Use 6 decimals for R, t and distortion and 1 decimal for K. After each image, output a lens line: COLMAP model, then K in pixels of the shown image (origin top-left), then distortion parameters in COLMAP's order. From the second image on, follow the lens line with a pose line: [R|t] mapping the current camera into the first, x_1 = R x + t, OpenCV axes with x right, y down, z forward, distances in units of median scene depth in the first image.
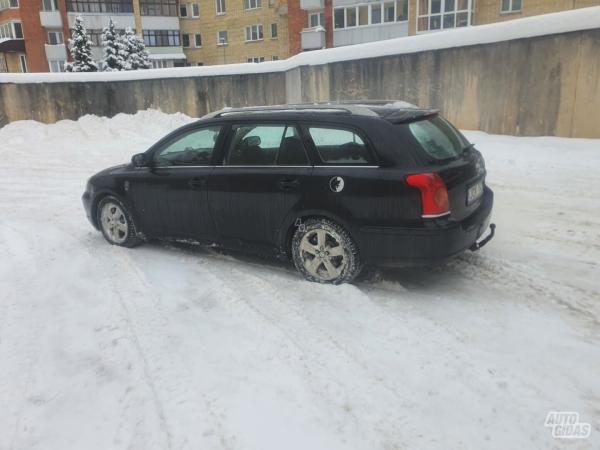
lens RADIAL K [[480.4, 0, 303.0], [0, 480.4, 223.0], [0, 0, 1]] dist [0.035337, -0.004288]
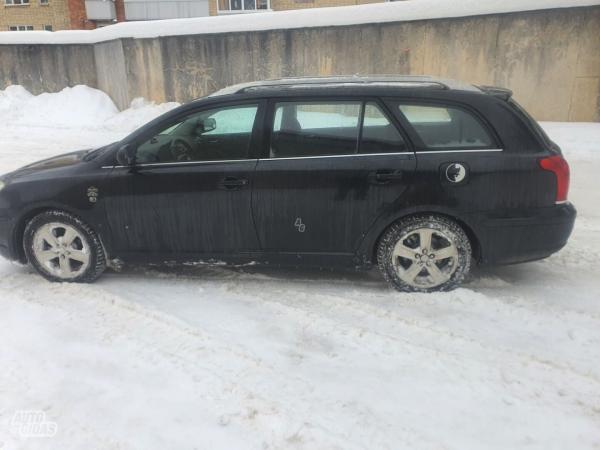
lens RADIAL K [[480.4, 0, 297.8], [0, 480.4, 223.0], [0, 0, 1]] dist [0.035337, -0.004288]
pose [[0.903731, -0.105033, 0.415015, -0.178464], [0.091246, 0.994418, 0.052975, -0.021327], [-0.418263, -0.010007, 0.908271, 0.117953]]
